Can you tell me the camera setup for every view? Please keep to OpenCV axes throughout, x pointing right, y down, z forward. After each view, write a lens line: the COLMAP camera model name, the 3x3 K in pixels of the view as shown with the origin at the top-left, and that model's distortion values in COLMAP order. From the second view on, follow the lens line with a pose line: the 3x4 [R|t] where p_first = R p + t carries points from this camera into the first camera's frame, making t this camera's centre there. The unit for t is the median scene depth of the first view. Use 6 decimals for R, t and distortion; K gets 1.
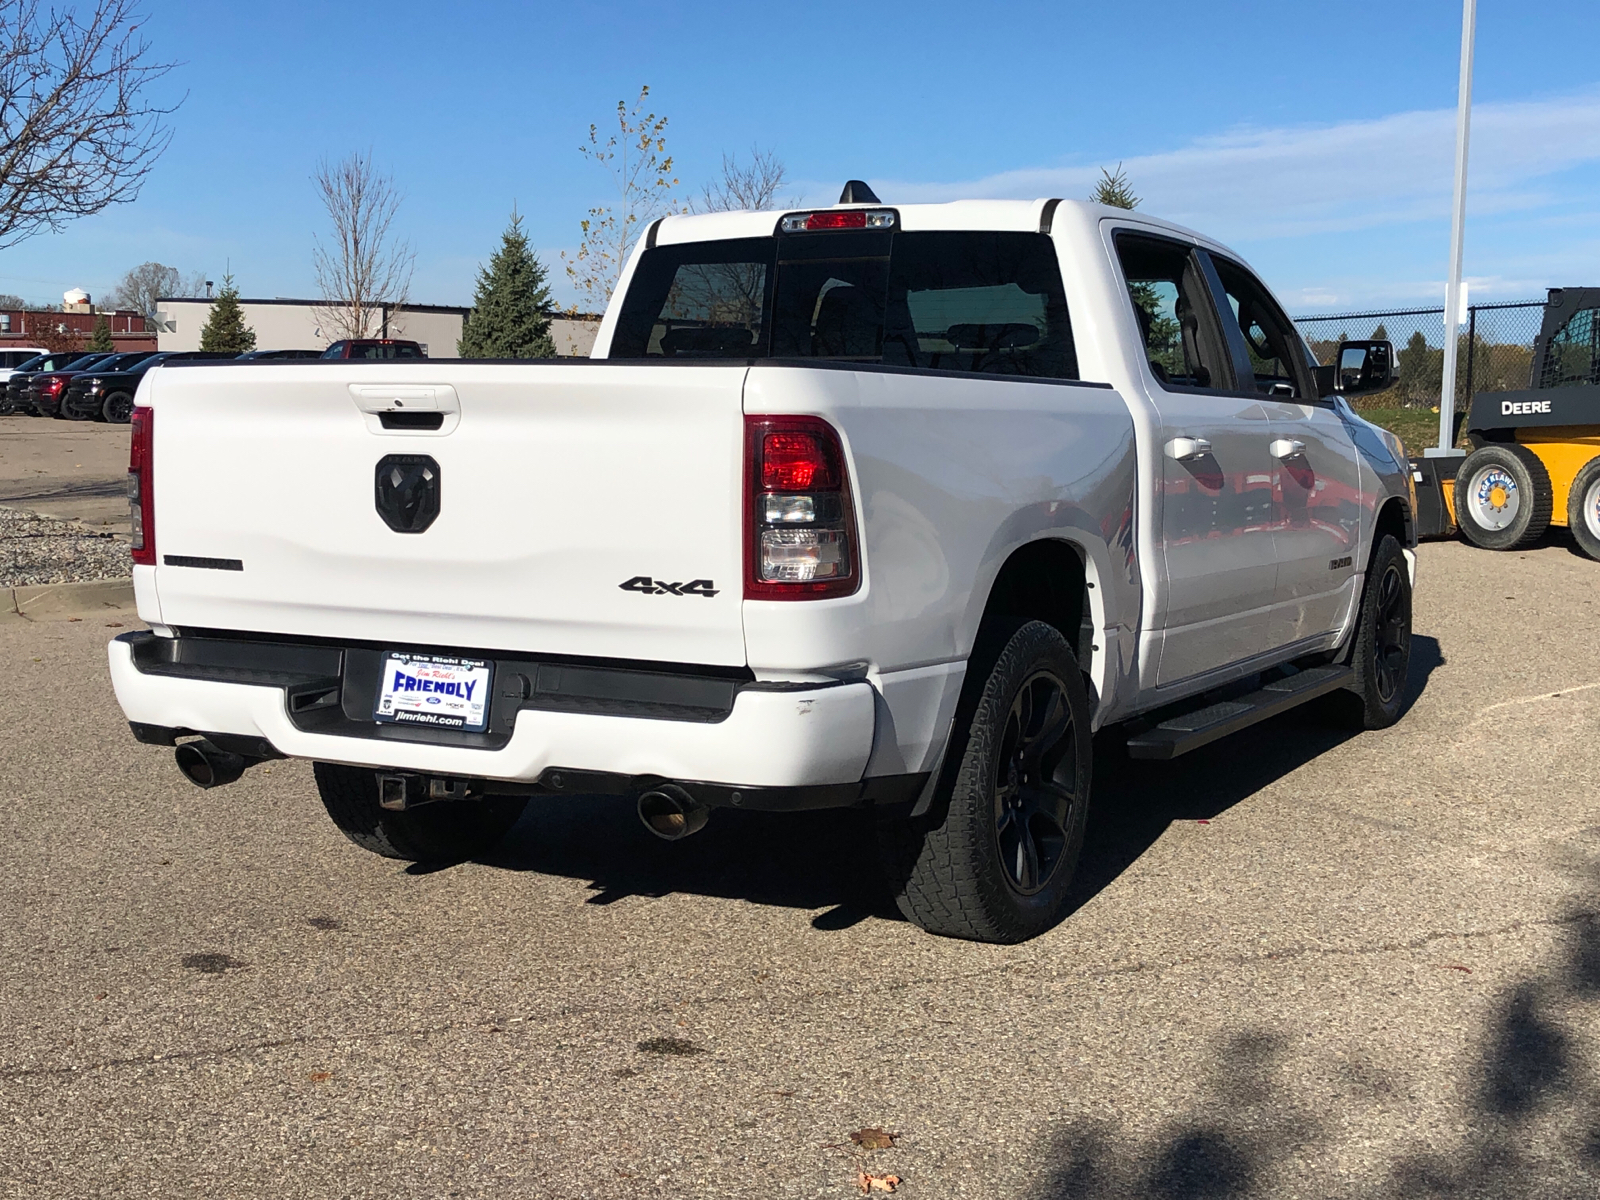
lens RADIAL K [[2097.8, 0, 800.0], [0, 2097.8, 600.0], [0, 0, 1]] dist [0.158056, -0.535456]
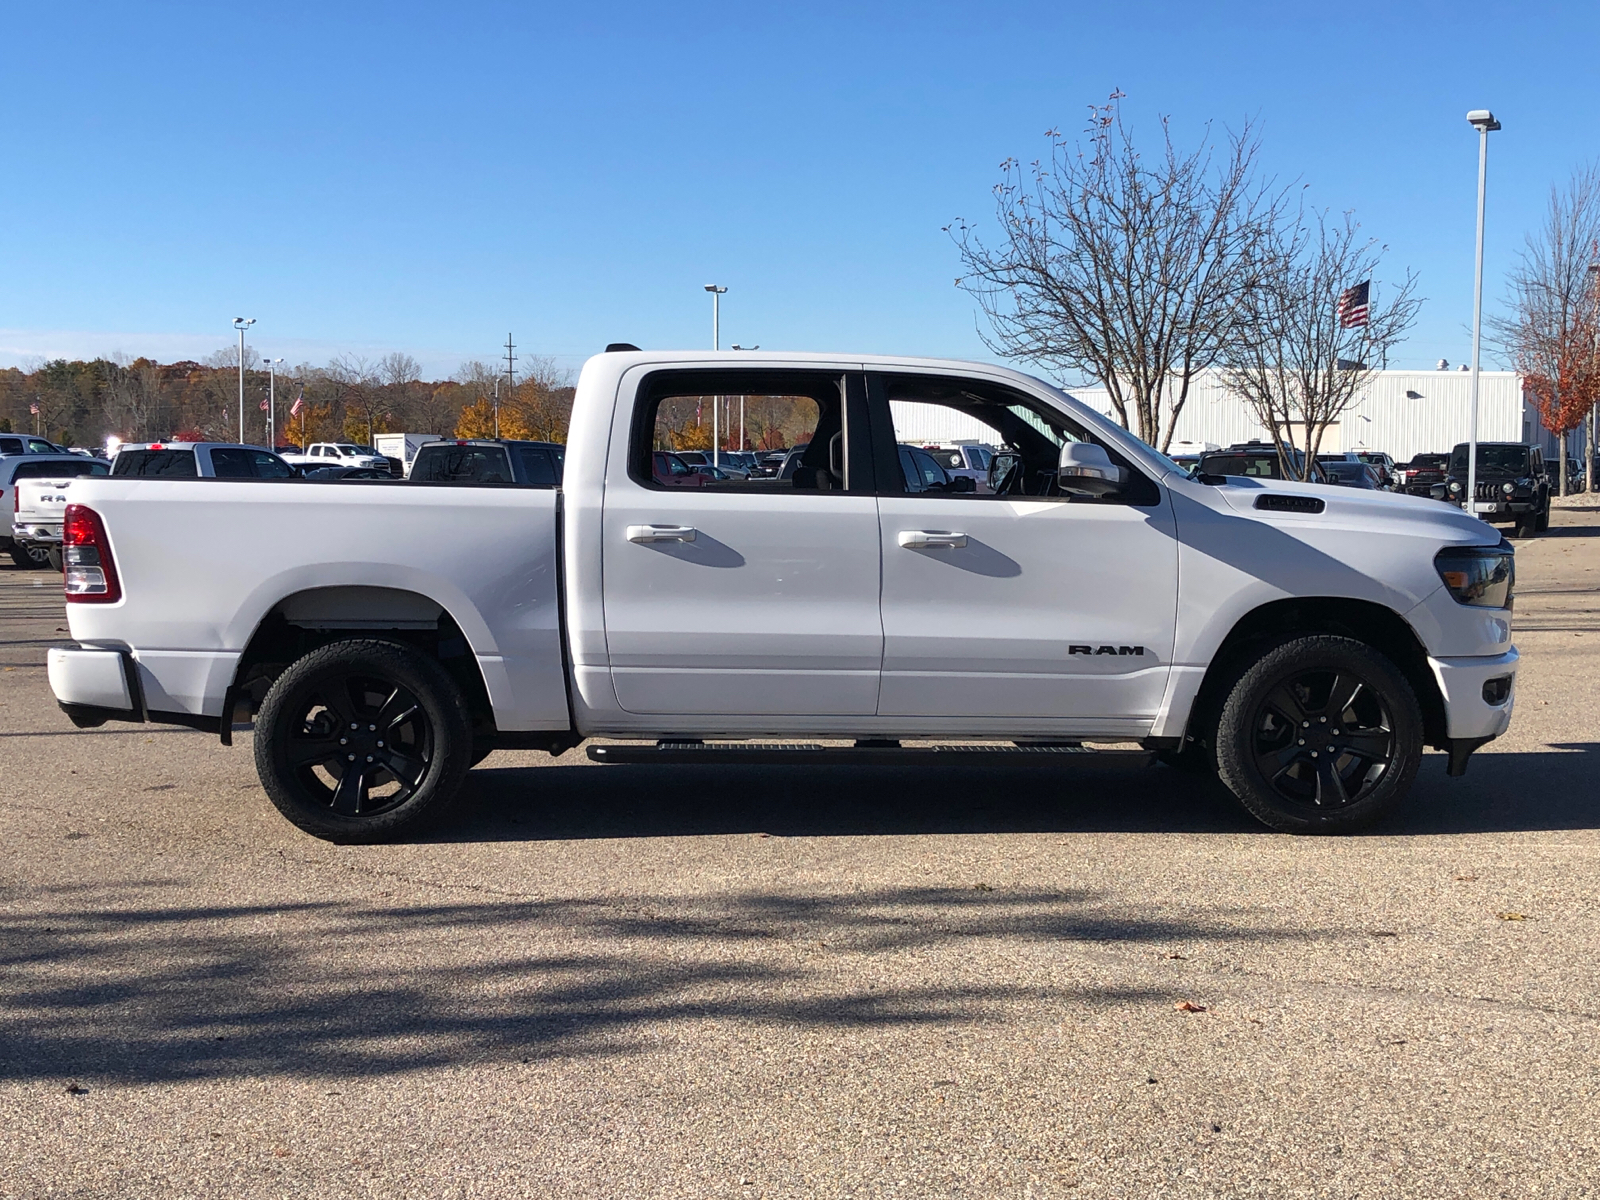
lens RADIAL K [[2097.8, 0, 800.0], [0, 2097.8, 600.0], [0, 0, 1]] dist [0.158056, -0.535456]
pose [[0.500016, 0.039338, -0.865122, 1.771935], [-0.080270, 0.996773, -0.001070, -0.047241], [0.862288, 0.069978, 0.501560, 0.545224]]
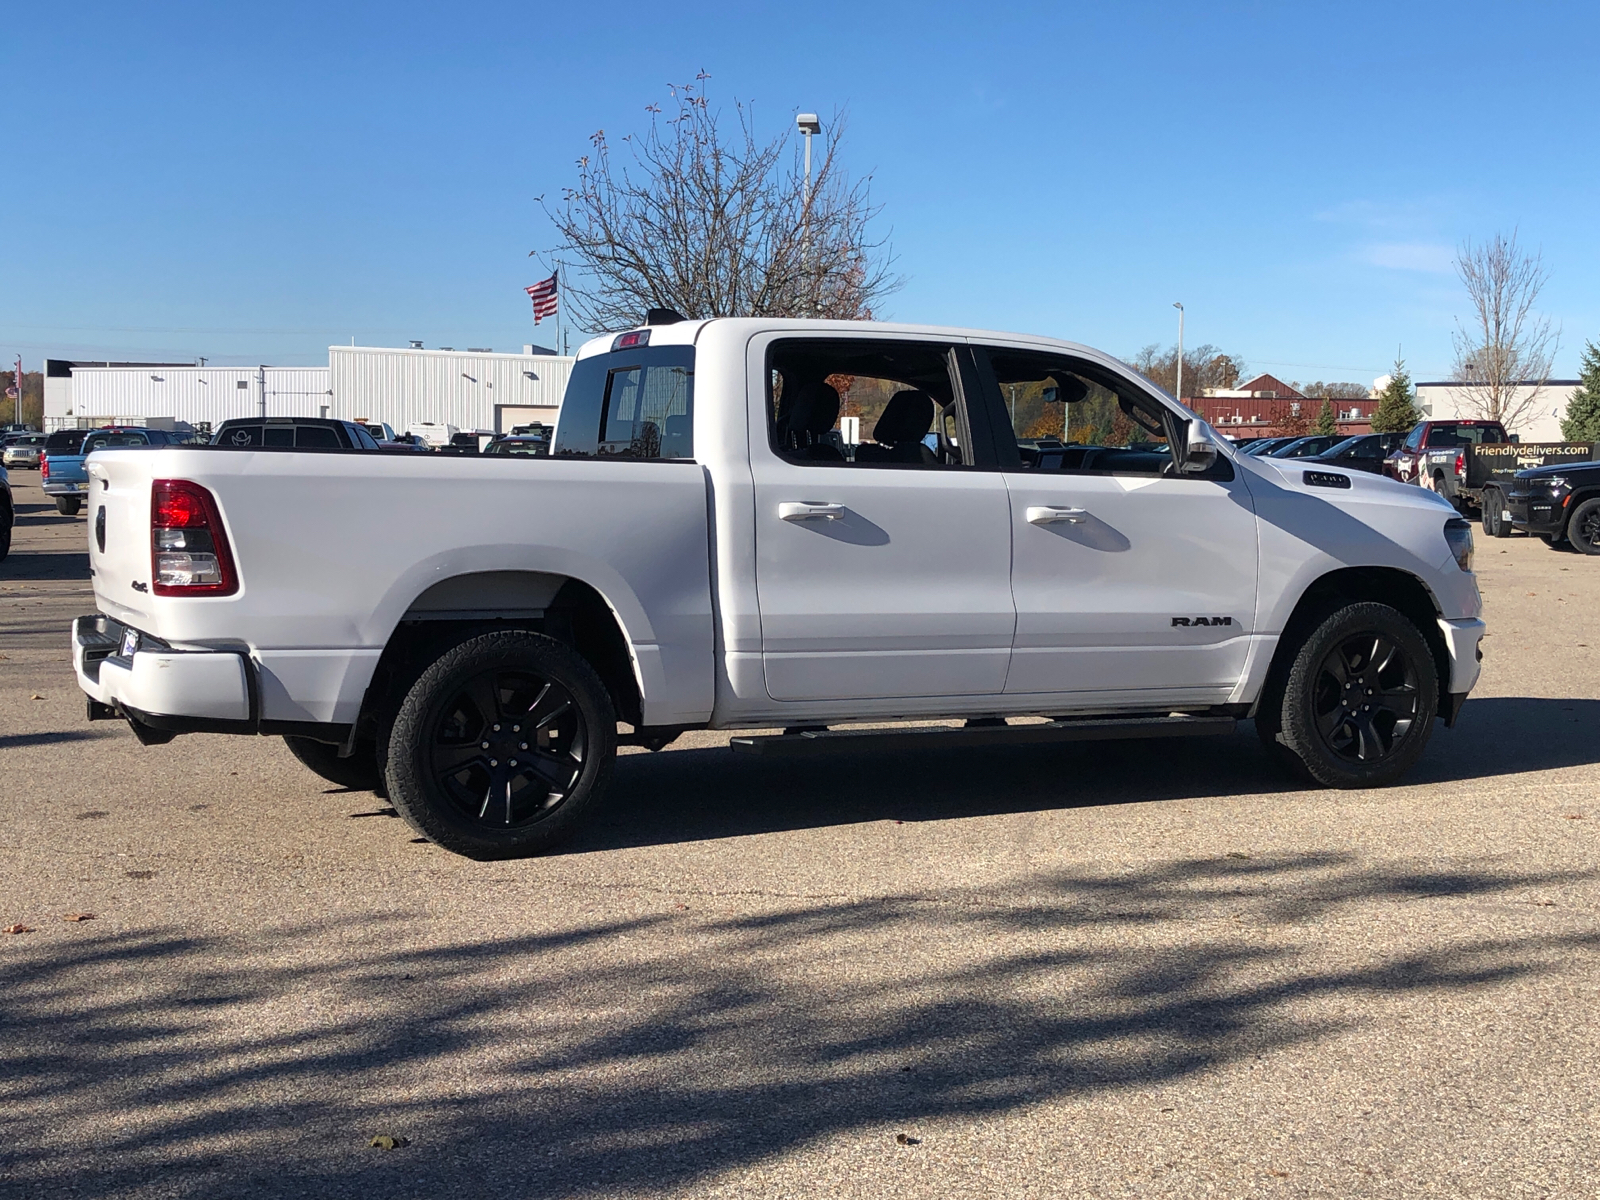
lens RADIAL K [[2097.8, 0, 800.0], [0, 2097.8, 600.0], [0, 0, 1]] dist [0.158056, -0.535456]
pose [[0.799854, 0.031507, -0.599368, 1.203281], [-0.054612, 0.998299, -0.020403, 0.008640], [0.597705, 0.049052, 0.800214, -0.001078]]
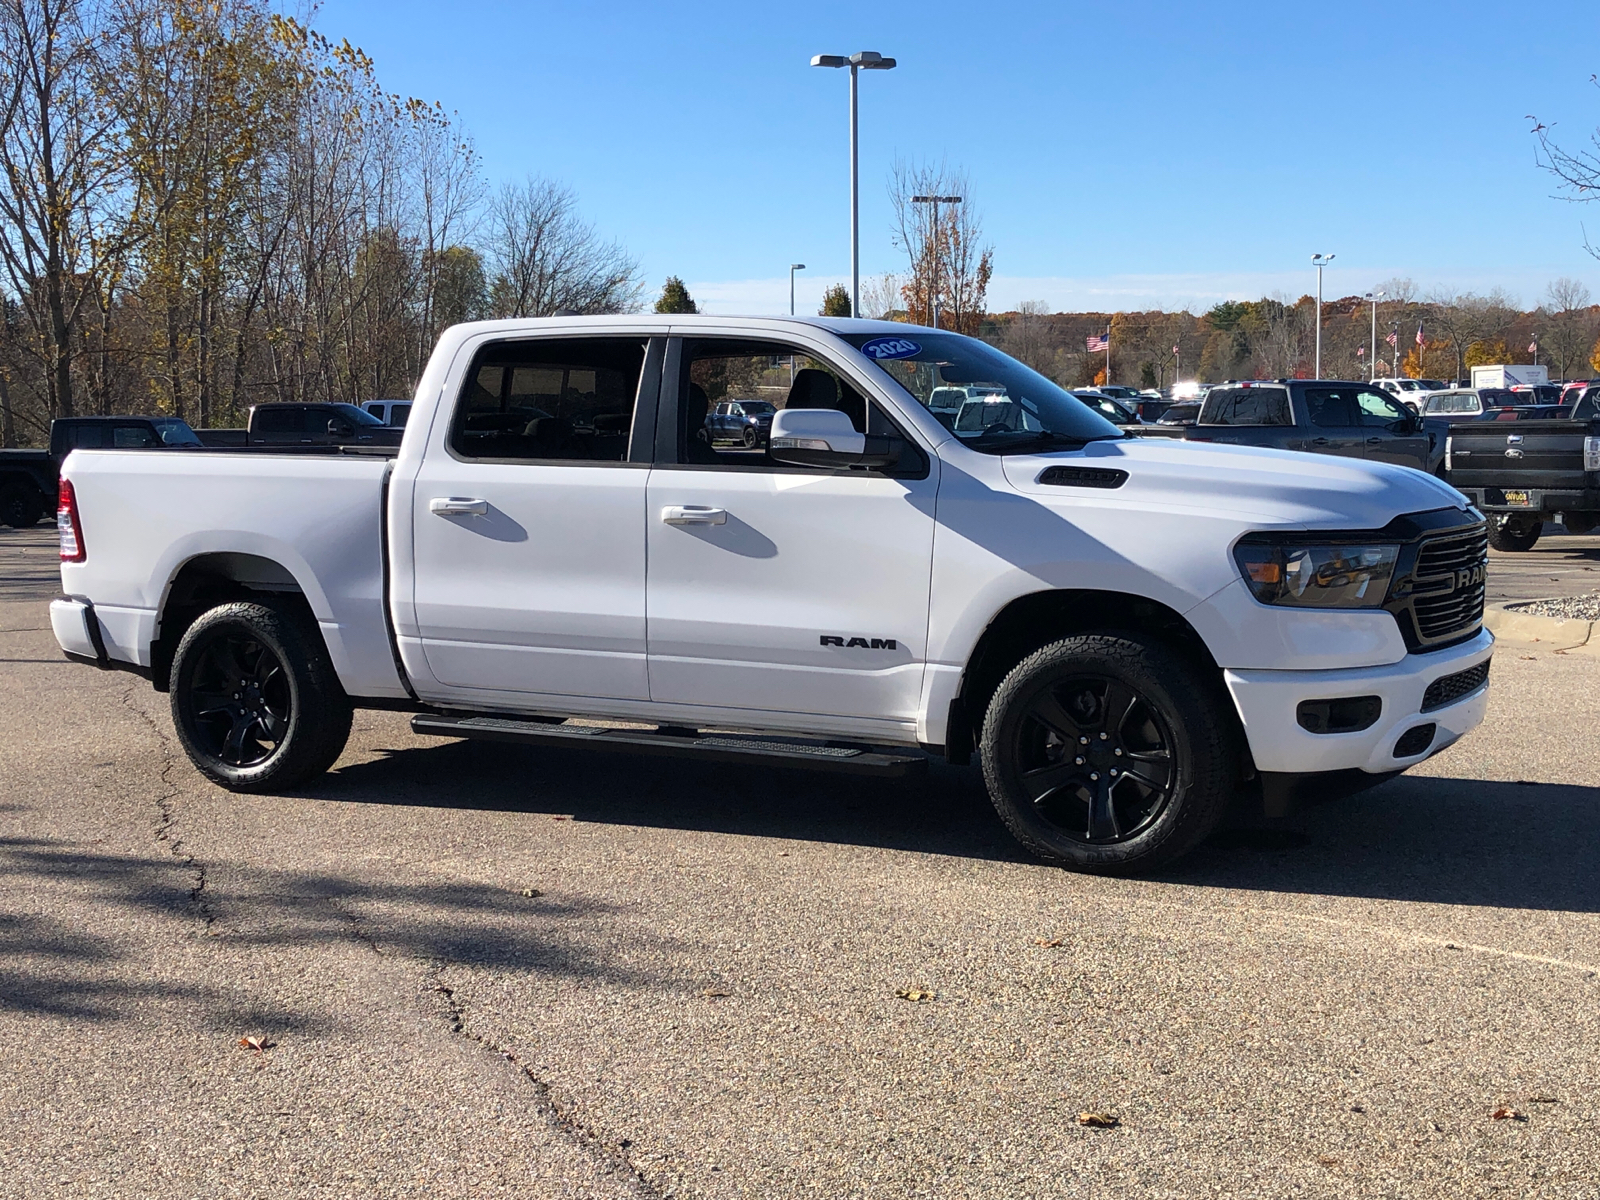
lens RADIAL K [[2097.8, 0, 800.0], [0, 2097.8, 600.0], [0, 0, 1]] dist [0.158056, -0.535456]
pose [[-0.026475, 0.074580, -0.996864, 1.929025], [-0.085663, 0.993376, 0.076594, -0.172415], [0.995972, 0.087423, -0.019911, 1.615453]]
